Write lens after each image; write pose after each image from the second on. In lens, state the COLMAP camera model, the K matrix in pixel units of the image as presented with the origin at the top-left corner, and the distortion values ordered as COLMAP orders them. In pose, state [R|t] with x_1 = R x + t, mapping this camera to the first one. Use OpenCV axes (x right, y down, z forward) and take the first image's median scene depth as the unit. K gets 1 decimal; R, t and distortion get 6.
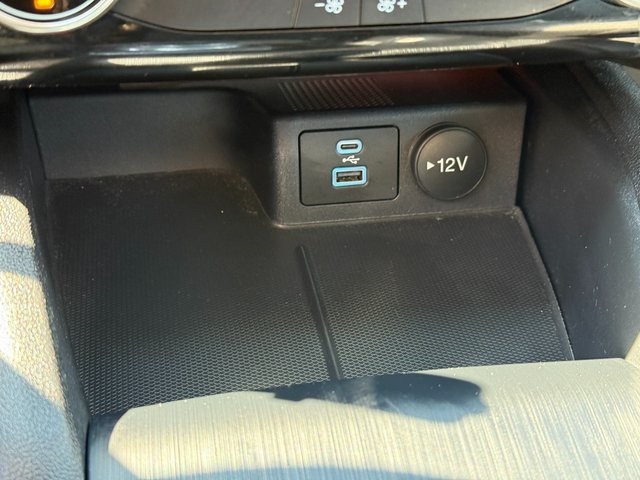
lens RADIAL K [[885.6, 0, 322.8], [0, 885.6, 241.3], [0, 0, 1]] dist [0.043241, 0.000000]
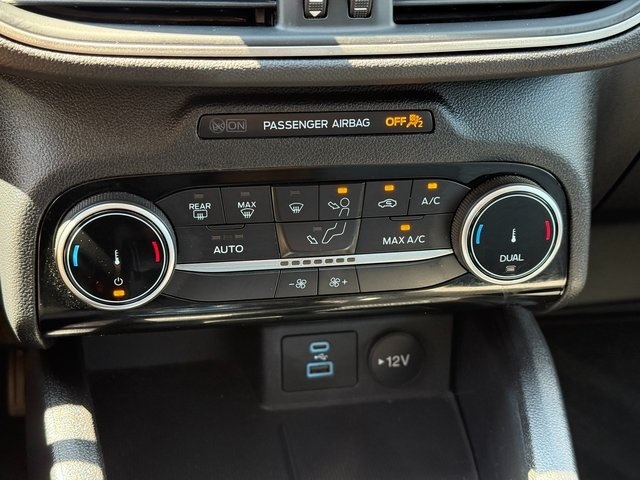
lens RADIAL K [[885.6, 0, 314.5], [0, 885.6, 237.5], [0, 0, 1]] dist [0.043241, 0.000000]
pose [[0.999978, -0.002468, 0.006082, 0.014748], [0.003361, 0.988450, -0.151508, -0.067921], [-0.005638, 0.151525, 0.988437, -0.322636]]
